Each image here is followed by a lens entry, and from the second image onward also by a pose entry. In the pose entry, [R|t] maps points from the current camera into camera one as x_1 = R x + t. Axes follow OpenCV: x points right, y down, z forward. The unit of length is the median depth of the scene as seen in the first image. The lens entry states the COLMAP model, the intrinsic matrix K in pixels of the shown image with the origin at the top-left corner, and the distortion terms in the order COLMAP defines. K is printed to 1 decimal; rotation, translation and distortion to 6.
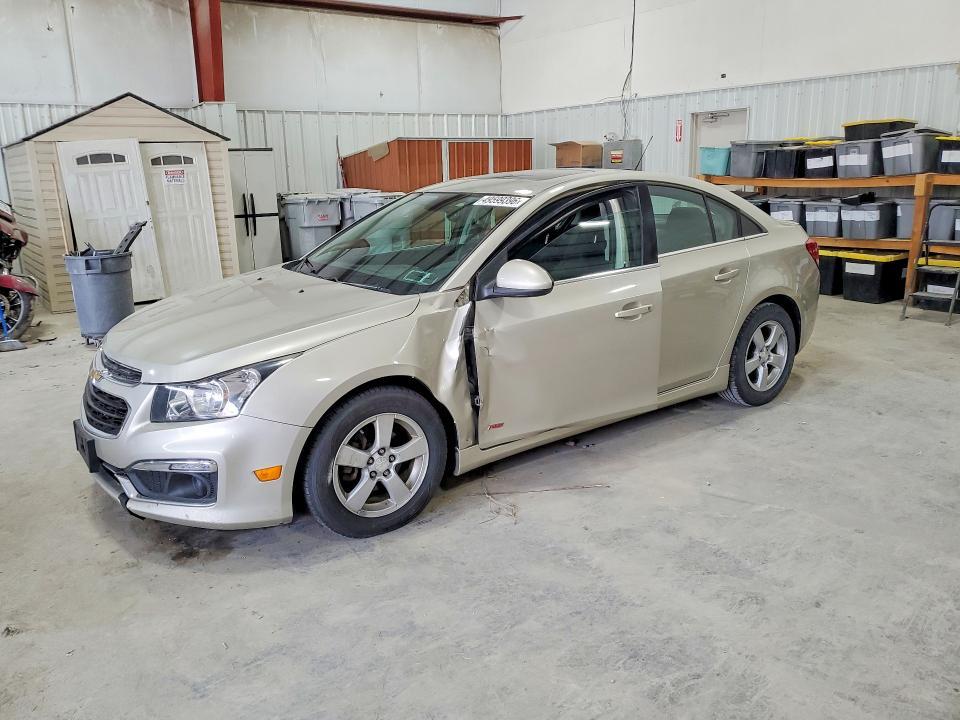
lens RADIAL K [[760.8, 0, 471.0], [0, 760.8, 362.0], [0, 0, 1]] dist [0.039449, -0.043909]
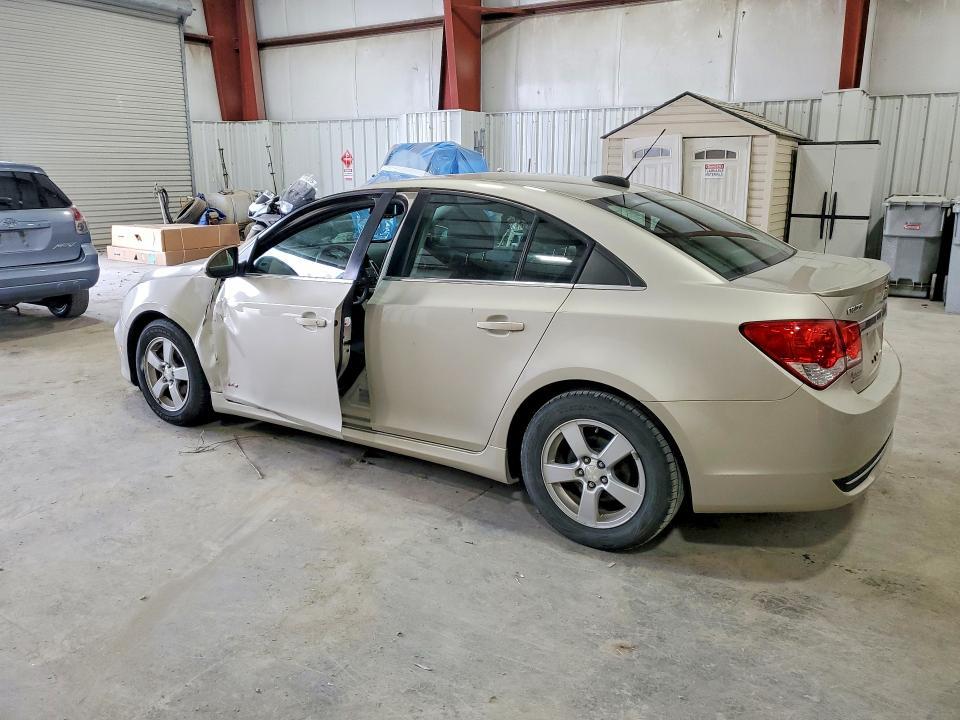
lens RADIAL K [[760.8, 0, 470.4], [0, 760.8, 354.5], [0, 0, 1]] dist [0.039449, -0.043909]
pose [[0.333351, 0.247212, -0.909815, 0.922750], [-0.243113, 0.954915, 0.170391, -0.190069], [0.910919, 0.164388, 0.378422, 0.660094]]
